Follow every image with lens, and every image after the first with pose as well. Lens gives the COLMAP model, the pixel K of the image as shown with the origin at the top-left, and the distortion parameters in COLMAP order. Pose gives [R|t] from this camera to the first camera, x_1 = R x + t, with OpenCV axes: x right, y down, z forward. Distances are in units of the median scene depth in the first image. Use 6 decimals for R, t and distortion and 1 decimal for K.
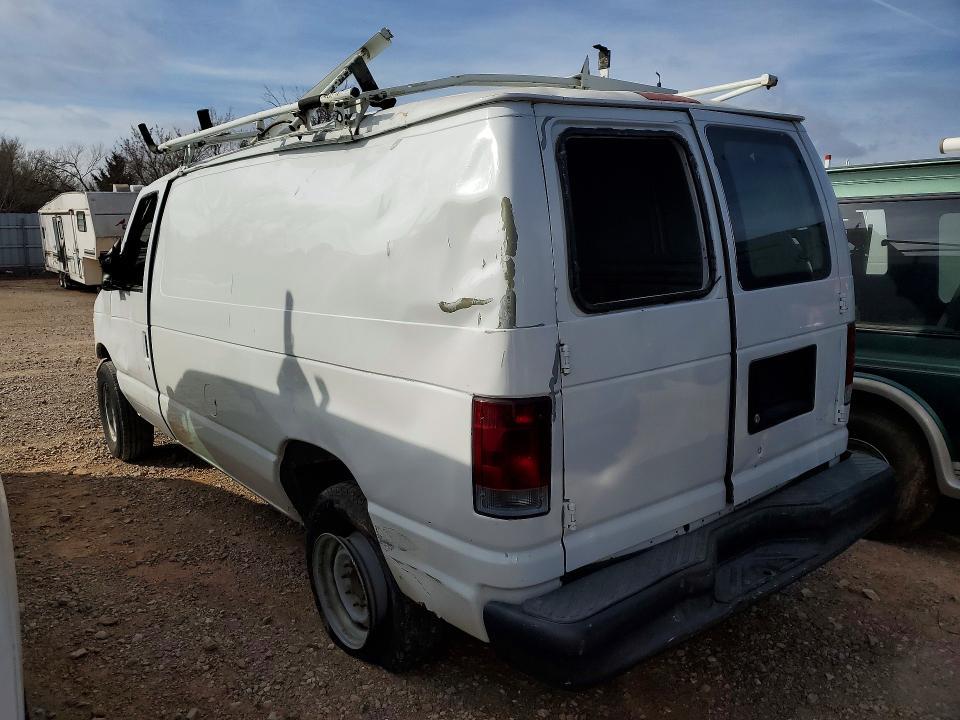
lens RADIAL K [[841.0, 0, 480.0], [0, 841.0, 360.0], [0, 0, 1]] dist [-0.005658, -0.005575]
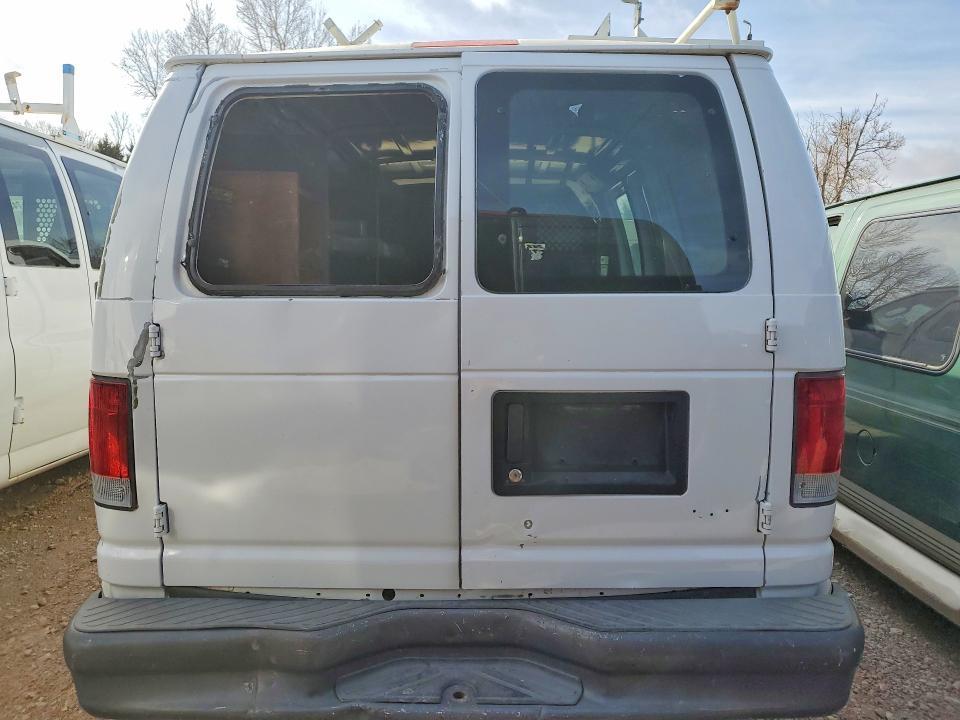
lens RADIAL K [[825.1, 0, 505.9], [0, 825.1, 347.9], [0, 0, 1]] dist [0.007627, 0.002734]
pose [[0.748015, 0.098863, -0.656277, 0.809571], [-0.135077, 0.990824, -0.004700, -0.034498], [0.649790, 0.092164, 0.754505, 0.488765]]
